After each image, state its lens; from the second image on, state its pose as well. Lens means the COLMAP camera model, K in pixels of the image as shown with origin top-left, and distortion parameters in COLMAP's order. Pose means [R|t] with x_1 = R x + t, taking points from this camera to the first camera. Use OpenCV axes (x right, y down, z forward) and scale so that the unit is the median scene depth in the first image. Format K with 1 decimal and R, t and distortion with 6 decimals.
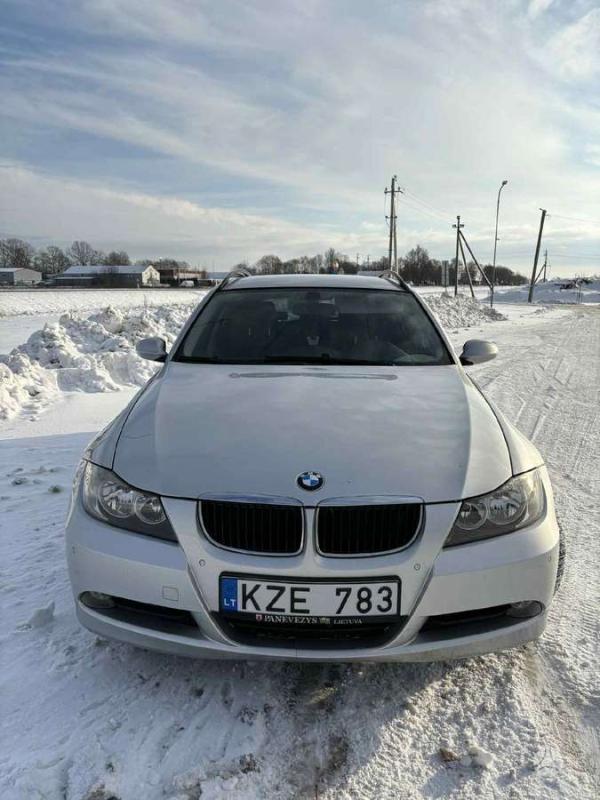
lens RADIAL K [[610.7, 0, 300.0], [0, 610.7, 400.0], [0, 0, 1]] dist [0.010803, 0.000313]
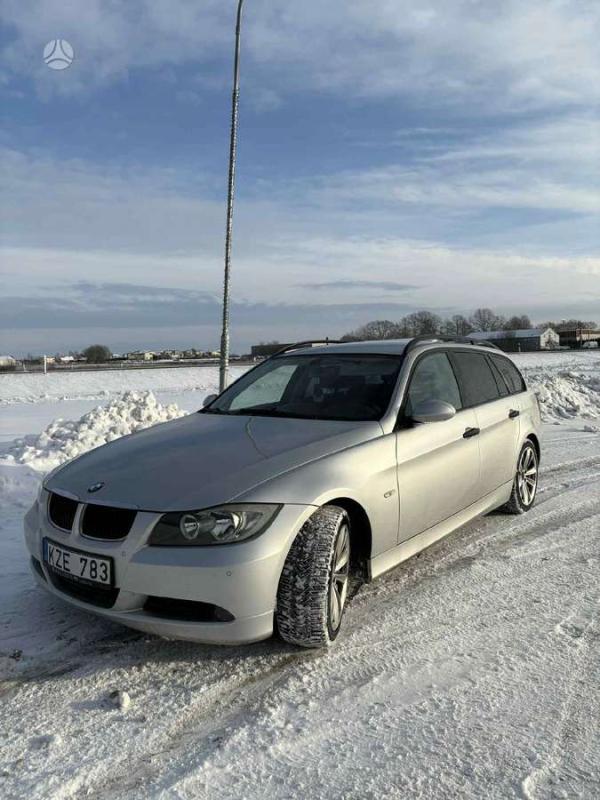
lens RADIAL K [[607.4, 0, 300.0], [0, 607.4, 400.0], [0, 0, 1]] dist [0.007872, 0.005391]
pose [[0.805981, 0.016261, -0.591719, 1.122558], [-0.077032, 0.994003, -0.077609, -0.000235], [0.586908, 0.108133, 0.802400, 0.066792]]
